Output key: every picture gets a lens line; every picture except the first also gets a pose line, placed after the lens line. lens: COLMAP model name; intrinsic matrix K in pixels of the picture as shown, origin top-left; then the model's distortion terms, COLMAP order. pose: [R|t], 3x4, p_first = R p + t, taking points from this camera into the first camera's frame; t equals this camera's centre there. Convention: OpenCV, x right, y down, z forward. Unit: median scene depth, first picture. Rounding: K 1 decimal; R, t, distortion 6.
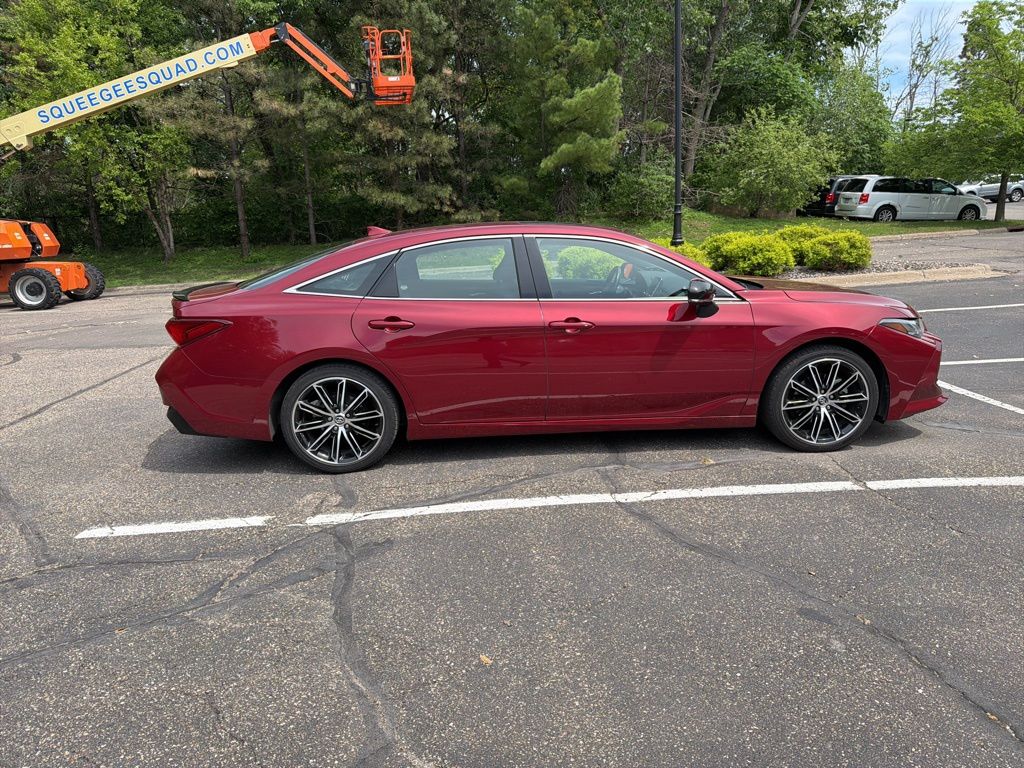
lens RADIAL K [[722.0, 0, 513.7], [0, 722.0, 390.6], [0, 0, 1]] dist [0.019142, -0.023835]
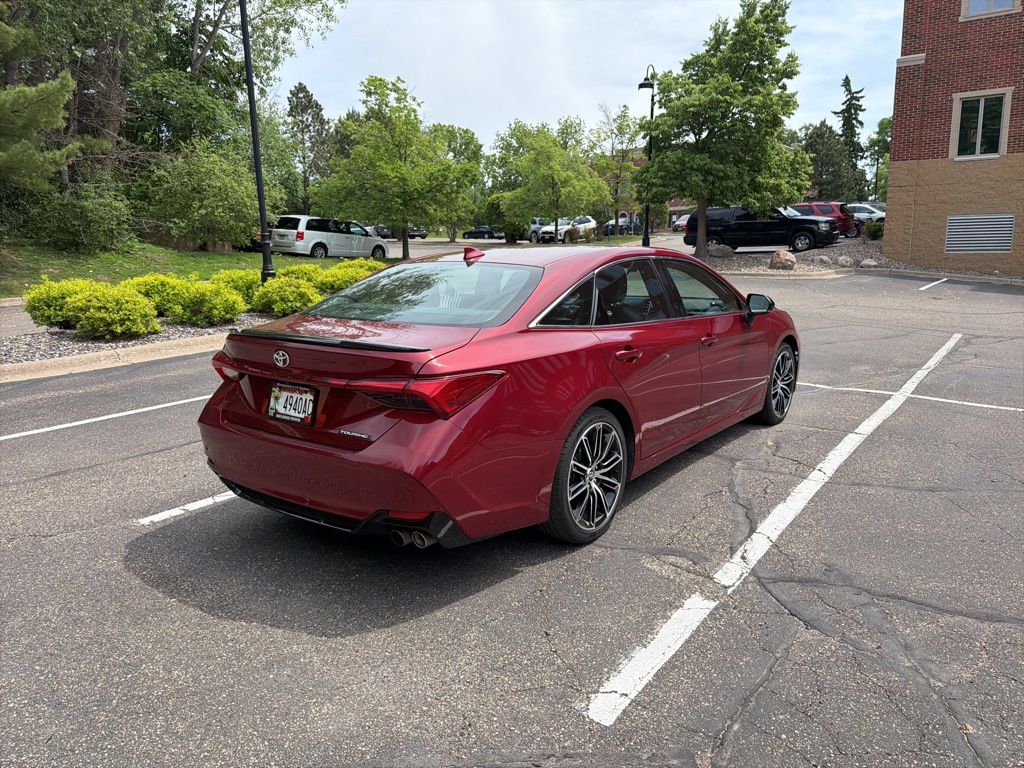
lens RADIAL K [[721.3, 0, 514.7], [0, 721.3, 383.8], [0, 0, 1]] dist [0.017999, -0.022800]
pose [[0.638715, -0.120318, 0.759978, -0.232770], [0.164001, 0.986290, 0.018315, -0.023523], [-0.751762, 0.112939, 0.649691, 0.132305]]
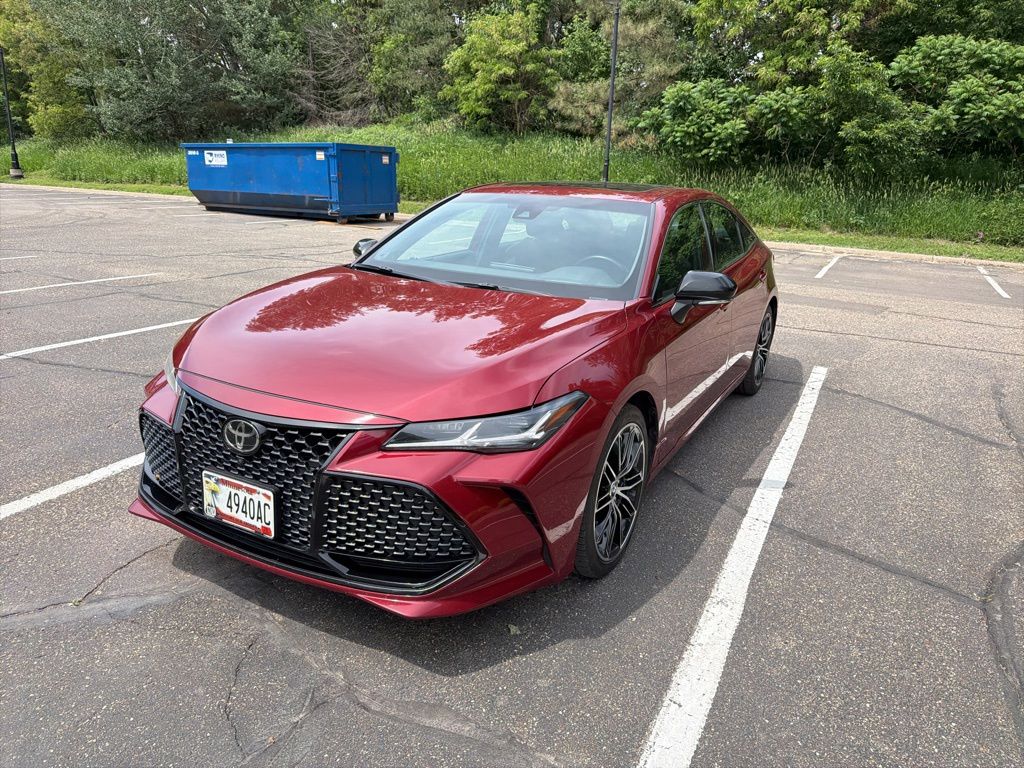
lens RADIAL K [[719.2, 0, 514.3], [0, 719.2, 386.2], [0, 0, 1]] dist [0.014270, -0.018245]
pose [[-0.517604, 0.251055, -0.817959, 0.246758], [-0.215622, 0.886856, 0.408648, -0.103215], [0.828005, 0.387888, -0.404907, 0.402507]]
